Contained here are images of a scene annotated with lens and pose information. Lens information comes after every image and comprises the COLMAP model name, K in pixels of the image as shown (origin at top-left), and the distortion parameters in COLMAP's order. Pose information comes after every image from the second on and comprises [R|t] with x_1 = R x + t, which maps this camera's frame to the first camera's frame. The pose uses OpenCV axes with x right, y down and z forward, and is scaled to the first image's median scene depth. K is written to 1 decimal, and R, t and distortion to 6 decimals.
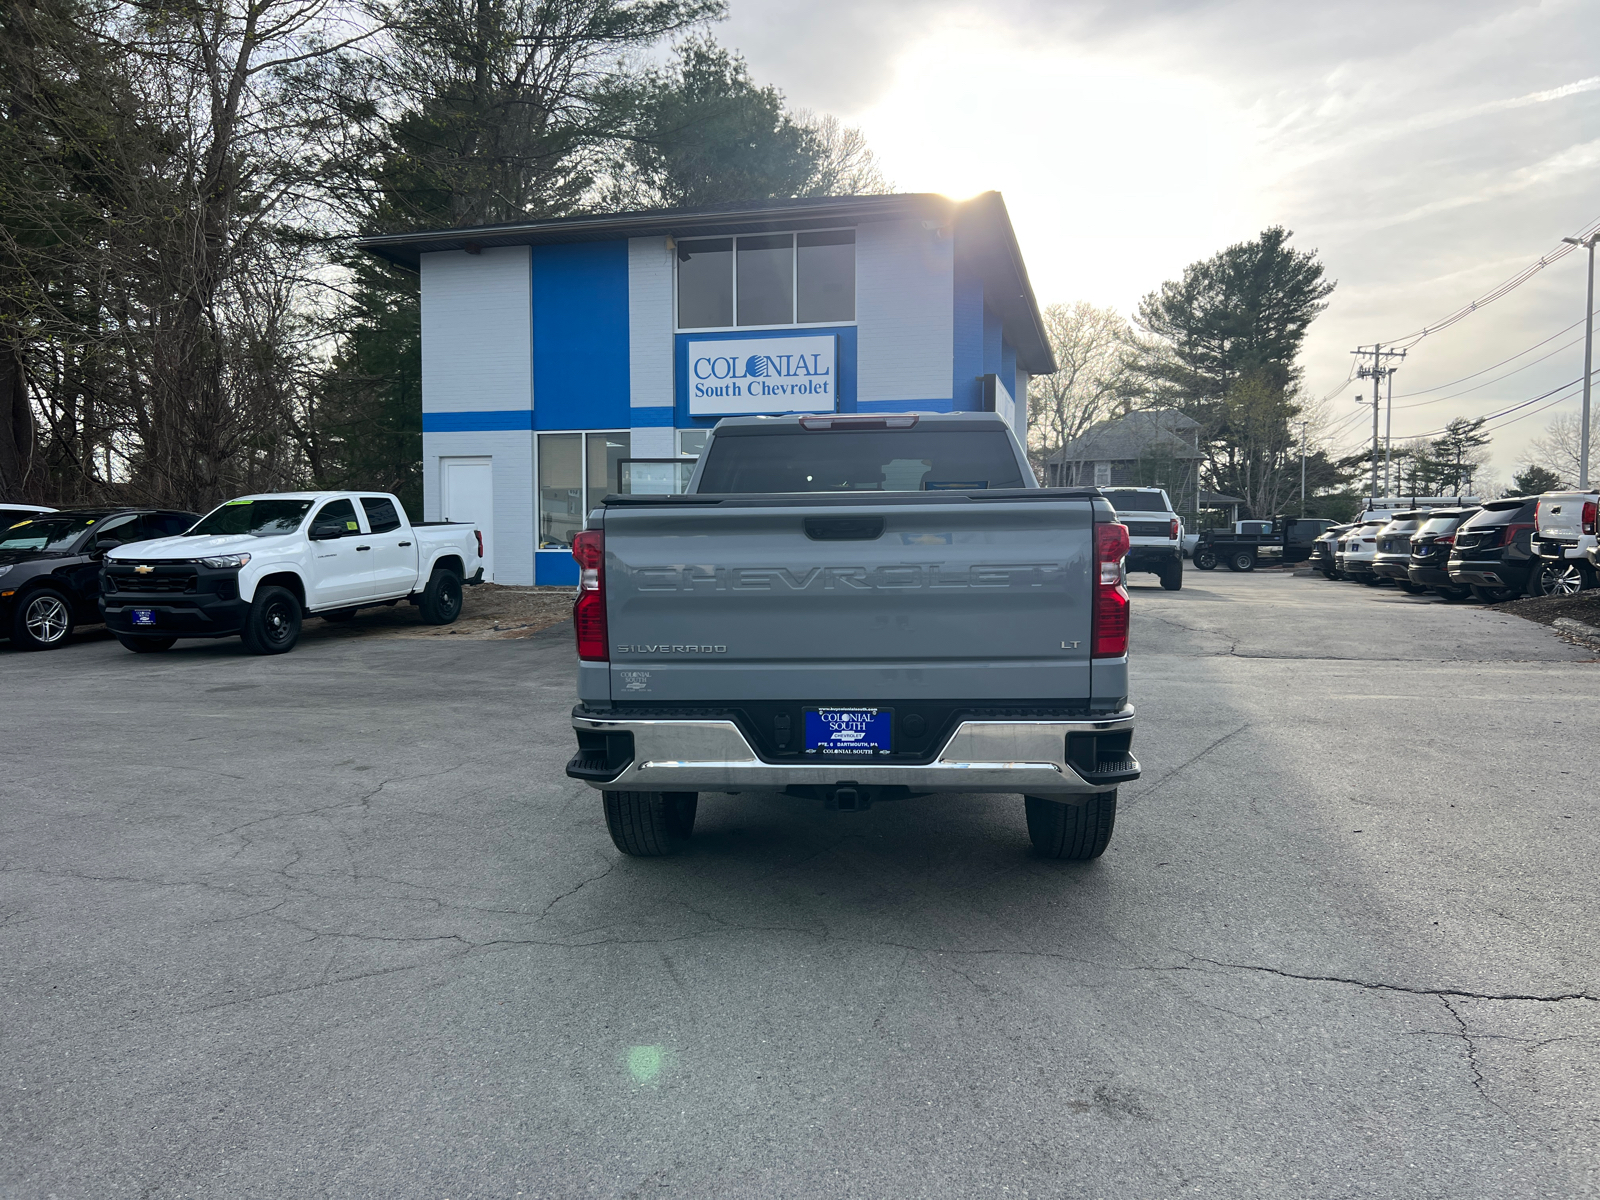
lens RADIAL K [[1218.8, 0, 813.7], [0, 1218.8, 602.2], [0, 0, 1]] dist [0.049849, -0.051922]
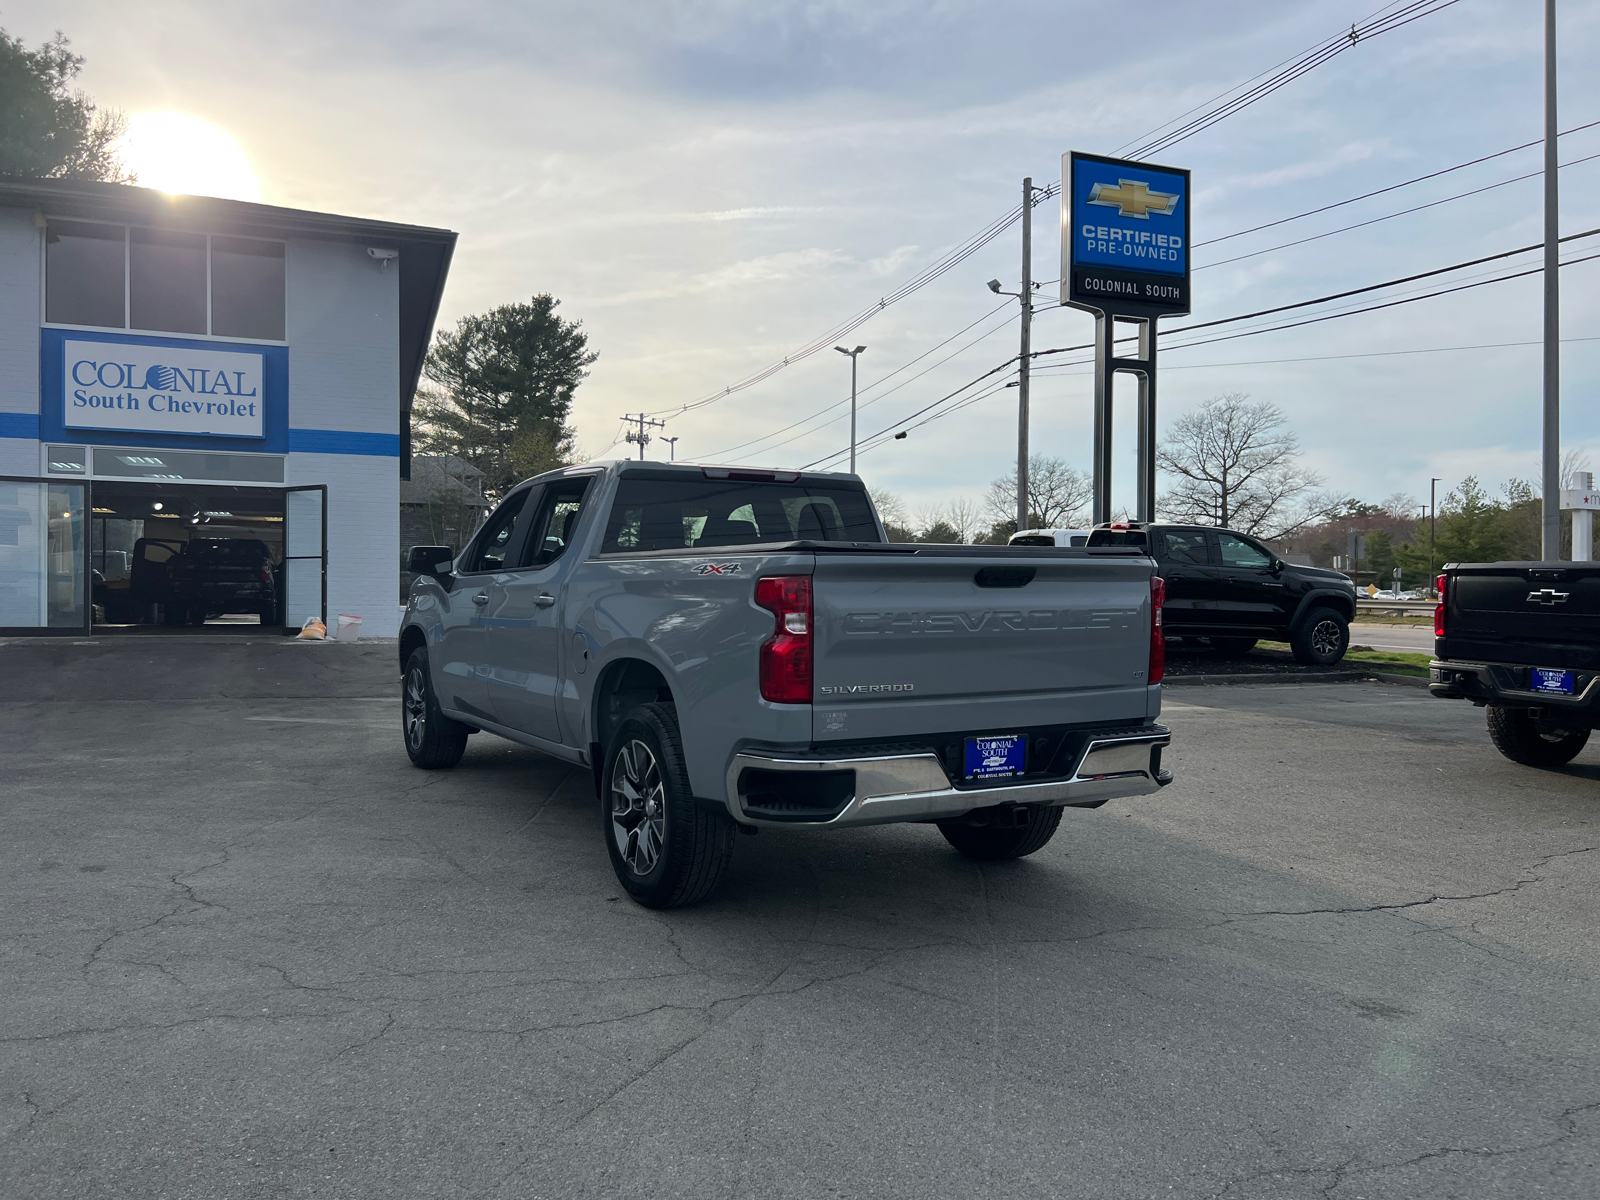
lens RADIAL K [[1216.7, 0, 800.0], [0, 1216.7, 600.0], [0, 0, 1]] dist [0.030134, -0.003107]
pose [[0.823804, 0.007009, 0.566831, -0.186442], [0.014619, 0.999328, -0.033604, -0.000995], [-0.566686, 0.035969, 0.823149, 0.041591]]
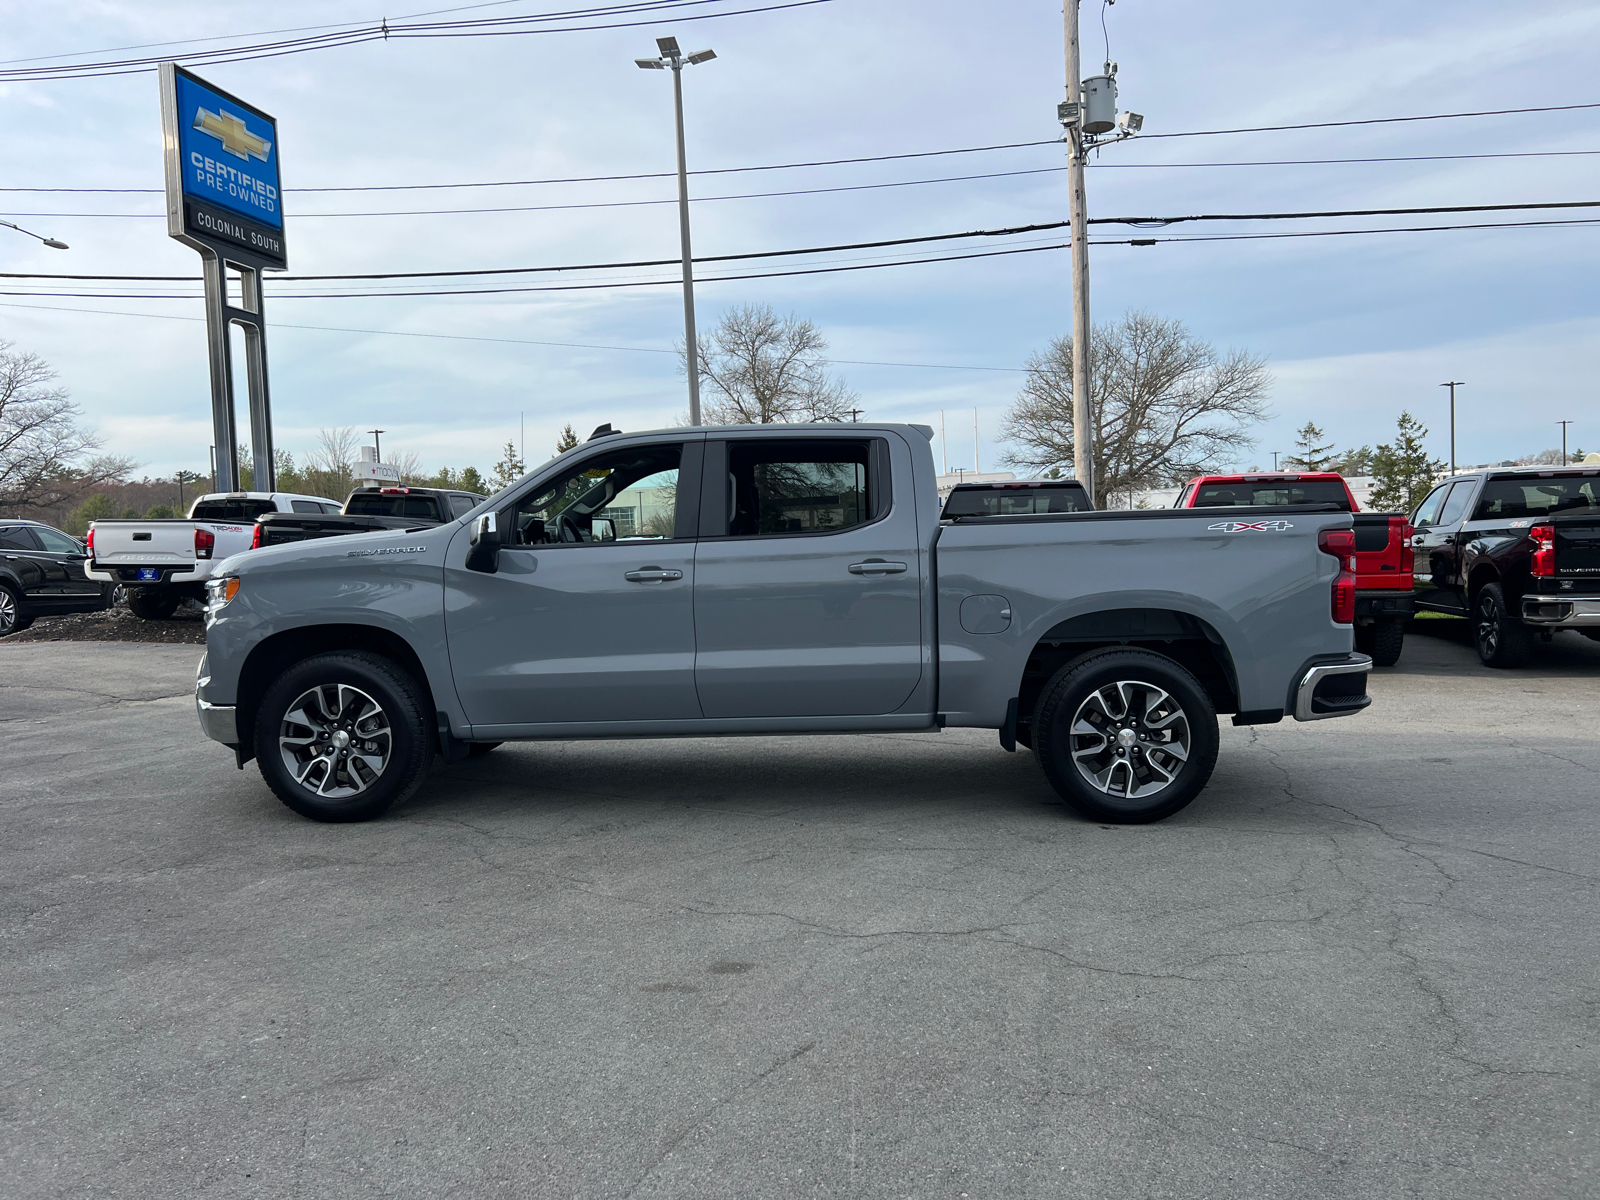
lens RADIAL K [[1195.8, 0, 800.0], [0, 1195.8, 600.0], [0, 0, 1]] dist [0.023320, -0.006640]
pose [[-0.014817, -0.044009, 0.998921, -0.381233], [0.077433, 0.995980, 0.045028, -0.021752], [-0.996887, 0.078017, -0.011349, 0.407174]]
